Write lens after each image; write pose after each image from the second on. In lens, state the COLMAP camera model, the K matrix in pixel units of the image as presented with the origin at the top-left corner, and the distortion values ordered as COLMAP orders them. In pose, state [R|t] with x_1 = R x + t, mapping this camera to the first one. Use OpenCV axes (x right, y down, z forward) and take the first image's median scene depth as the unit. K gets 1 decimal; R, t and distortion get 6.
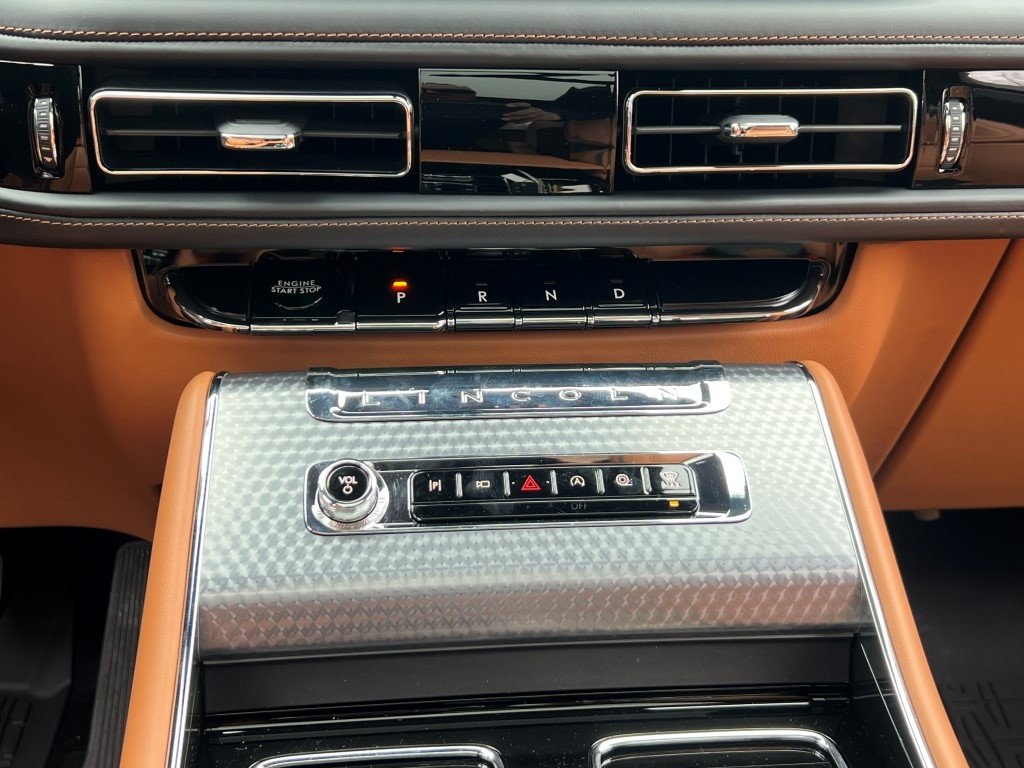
lens RADIAL K [[1301.2, 0, 531.6], [0, 1301.2, 382.1], [0, 0, 1]] dist [0.086823, 0.000000]
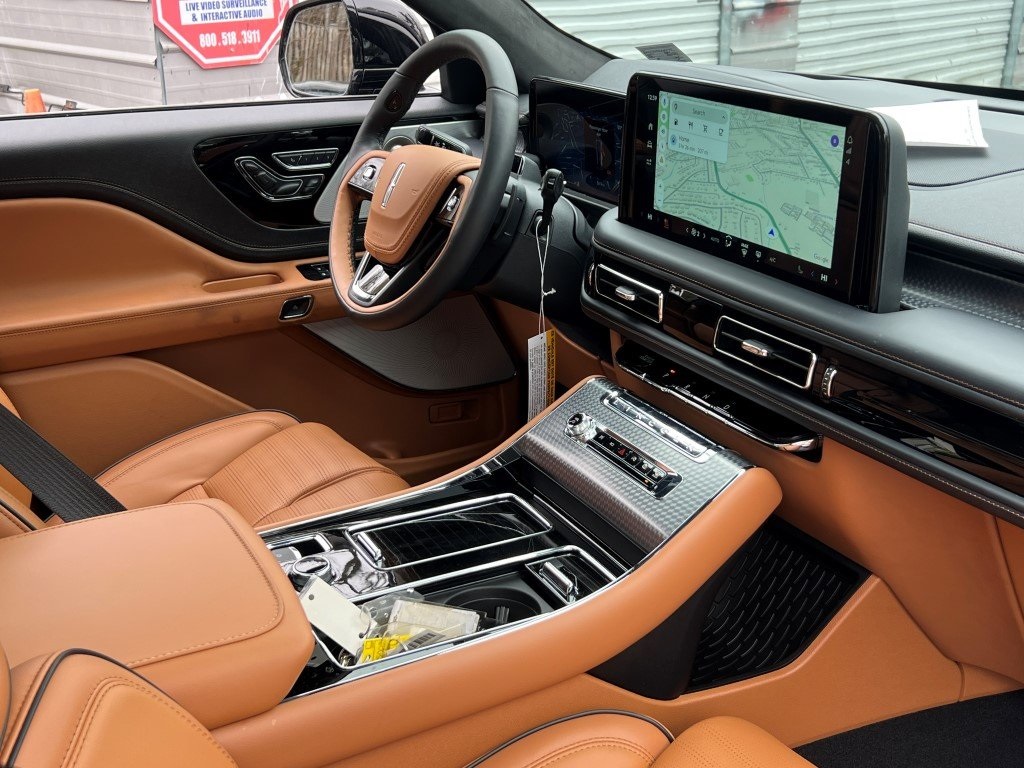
lens RADIAL K [[1160.6, 0, 511.2], [0, 1160.6, 386.5], [0, 0, 1]] dist [0.053565, 0.000000]
pose [[0.367962, 0.307757, -0.877434, 1.692753], [-0.389989, 0.907709, 0.154829, -0.271992], [0.844104, 0.285219, 0.454024, -0.175487]]
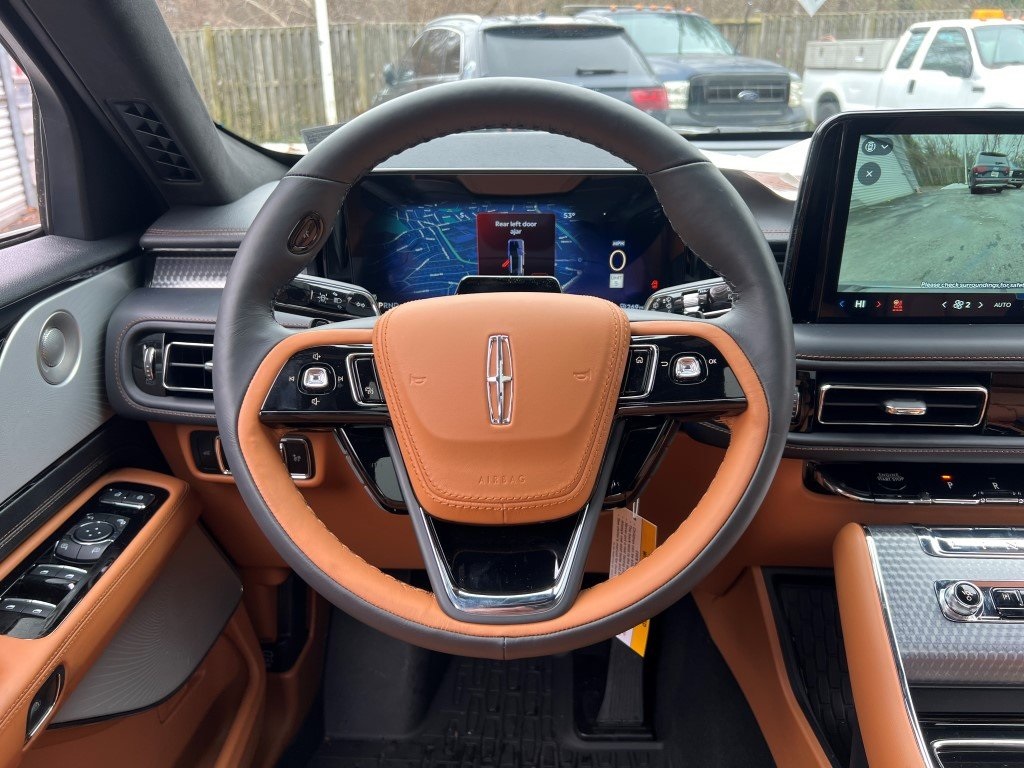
lens RADIAL K [[800.4, 0, 538.2], [0, 800.4, 388.9], [0, 0, 1]] dist [0.030127, -0.006280]
pose [[0.989044, 0.020820, -0.146149, -0.541455], [-0.031462, 0.996988, -0.070891, -0.106326], [0.144233, 0.074712, 0.986719, -0.246846]]
